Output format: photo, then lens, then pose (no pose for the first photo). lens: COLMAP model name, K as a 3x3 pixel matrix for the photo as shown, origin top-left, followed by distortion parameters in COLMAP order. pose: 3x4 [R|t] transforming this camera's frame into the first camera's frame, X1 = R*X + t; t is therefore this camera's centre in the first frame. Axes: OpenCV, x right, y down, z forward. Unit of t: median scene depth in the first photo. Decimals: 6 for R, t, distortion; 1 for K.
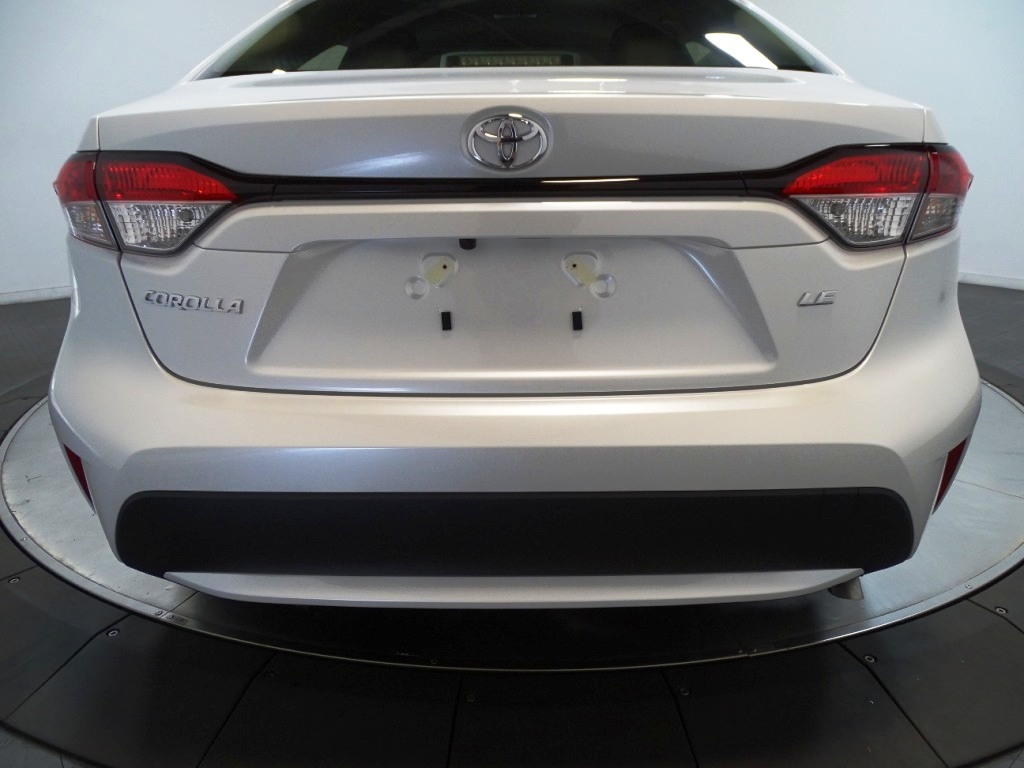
lens RADIAL K [[727.4, 0, 512.6], [0, 727.4, 389.2], [0, 0, 1]] dist [-0.006304, 0.009473]
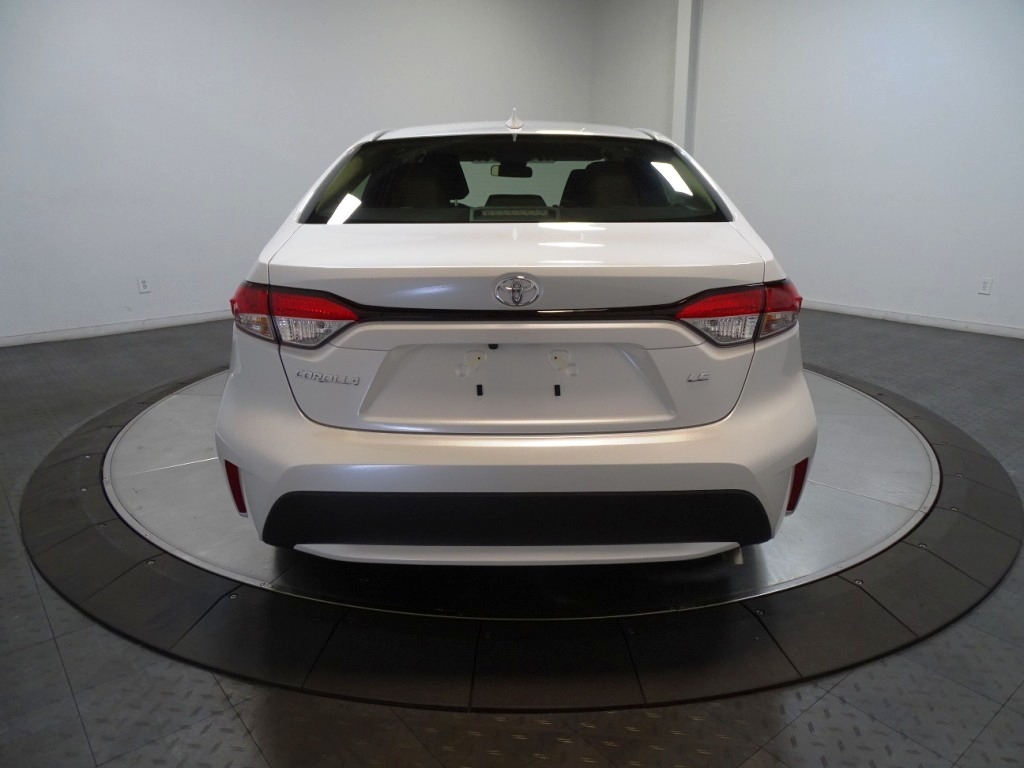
lens RADIAL K [[727.4, 0, 510.8], [0, 727.4, 386.2], [0, 0, 1]] dist [-0.006304, 0.009473]
pose [[0.999905, 0.002737, 0.013526, -0.041285], [-0.002267, 0.999398, -0.034617, -0.043698], [-0.013613, 0.034584, 0.999309, -0.681698]]
